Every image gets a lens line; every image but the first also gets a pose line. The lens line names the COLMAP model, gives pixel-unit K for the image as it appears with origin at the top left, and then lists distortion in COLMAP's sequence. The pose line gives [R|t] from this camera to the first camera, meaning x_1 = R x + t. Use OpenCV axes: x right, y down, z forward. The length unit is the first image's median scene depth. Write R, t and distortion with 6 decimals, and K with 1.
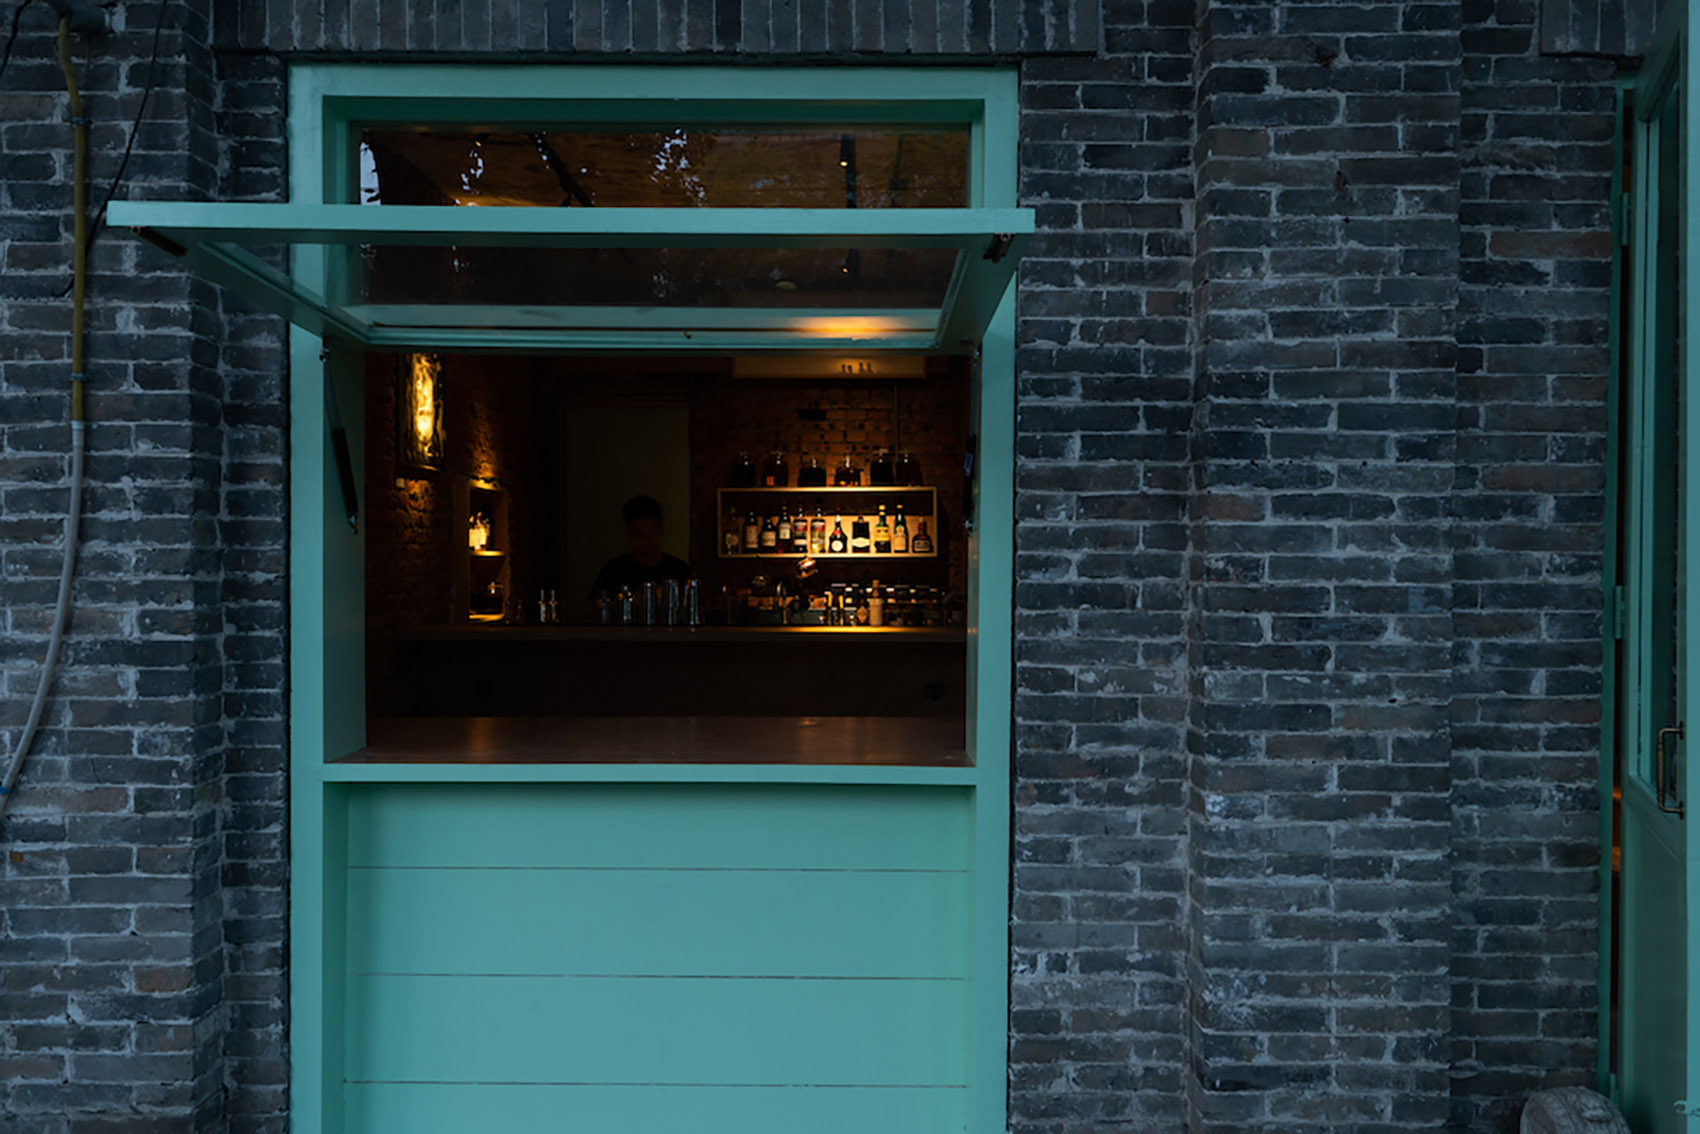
lens RADIAL K [[1377.0, 0, 850.0], [0, 1377.0, 567.0], [0, 0, 1]] dist [0.022846, -0.004576]
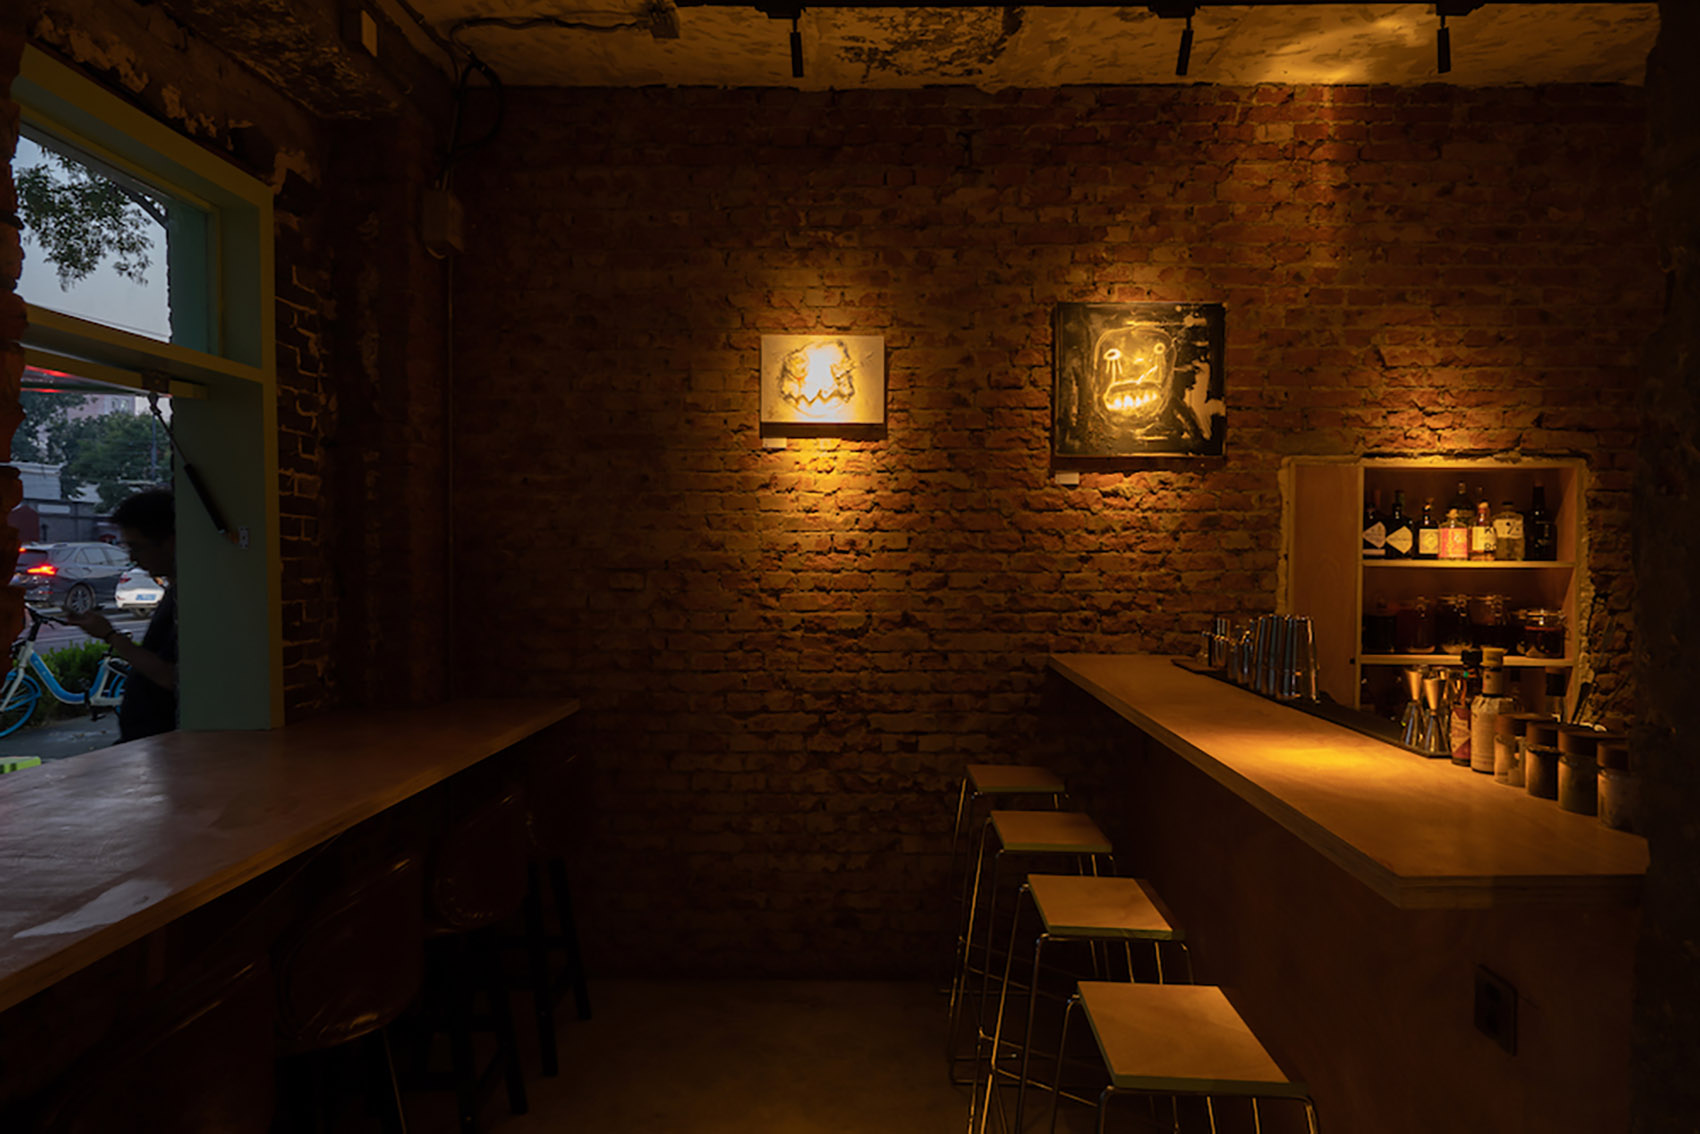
lens RADIAL K [[1073.9, 0, 866.5], [0, 1073.9, 567.6], [0, 0, 1]] dist [0.008832, 0.002400]
pose [[-0.007355, 0.012598, -0.999894, 0.643556], [-0.010945, 0.999860, 0.012678, -0.028477], [0.999913, 0.011037, -0.007217, 1.755490]]
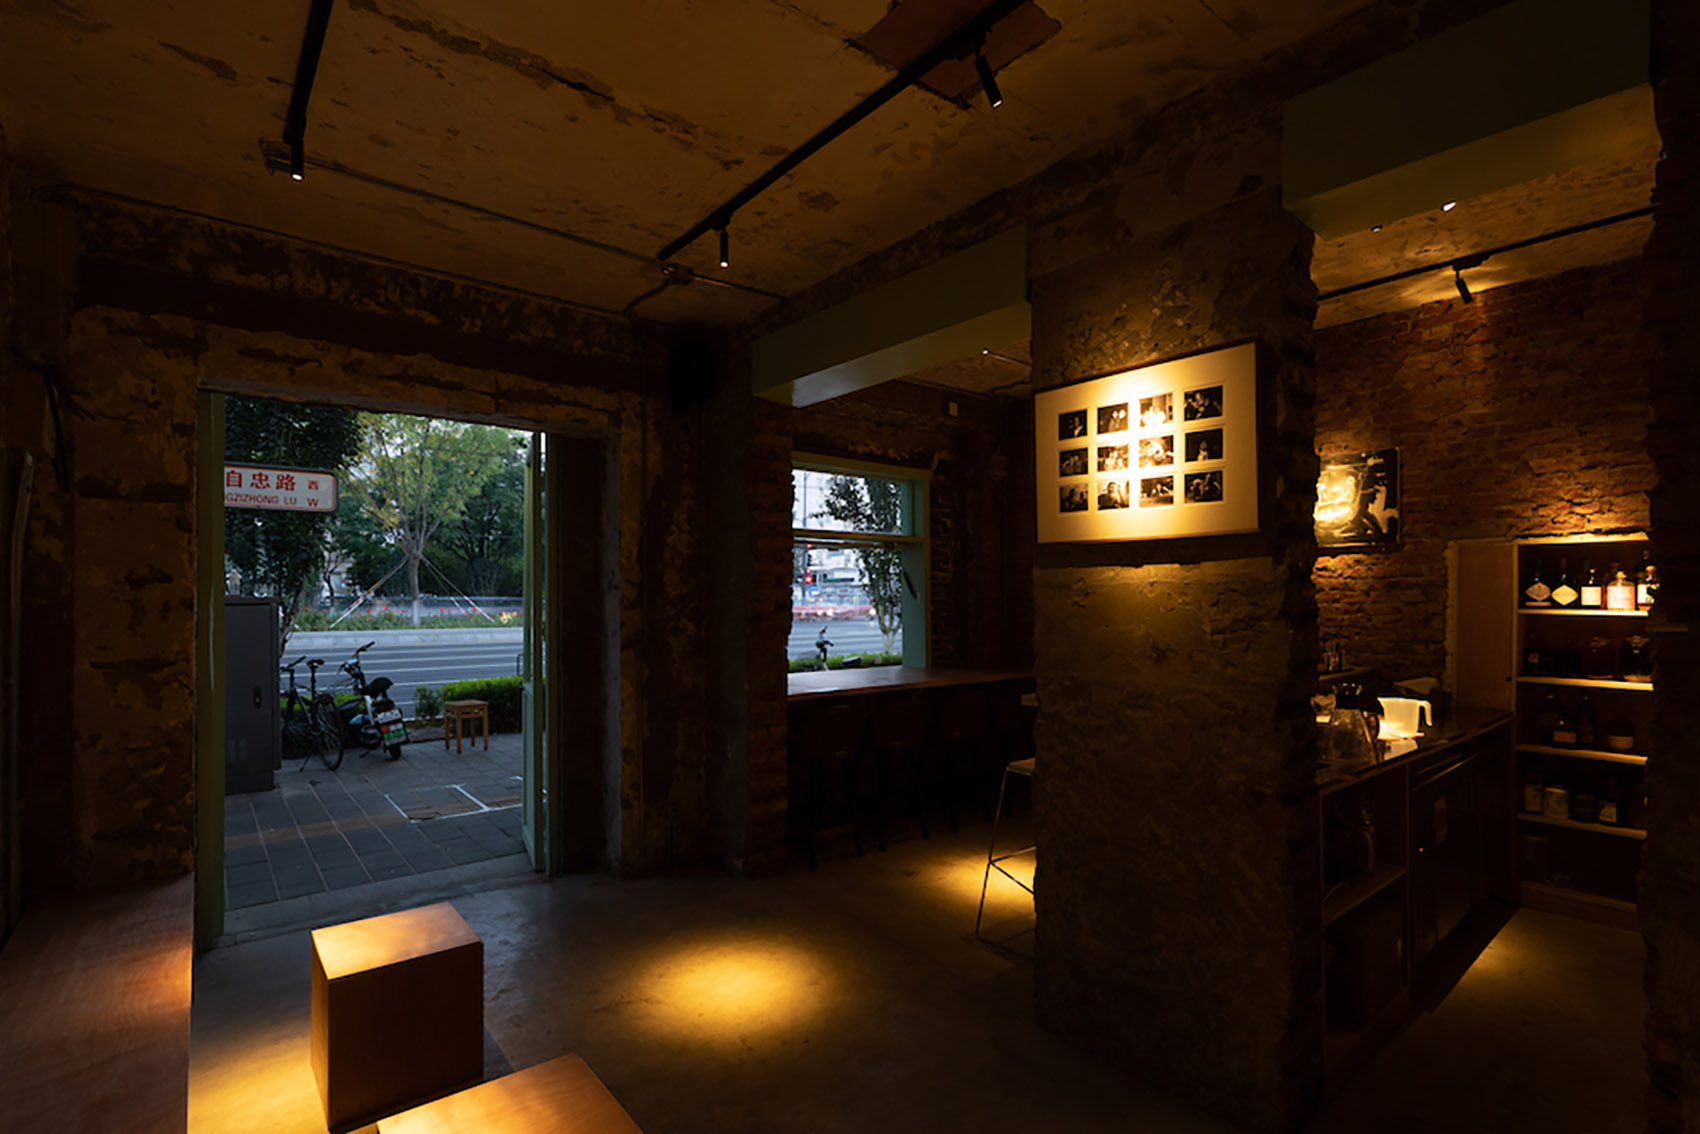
lens RADIAL K [[778.2, 0, 837.6], [0, 778.2, 595.2], [0, 0, 1]] dist [0.004953, -0.001017]
pose [[-0.769500, -0.006718, -0.638611, 1.112622], [-0.008018, 0.999967, -0.000858, -0.041361], [0.638596, 0.004460, -0.769529, 2.625328]]
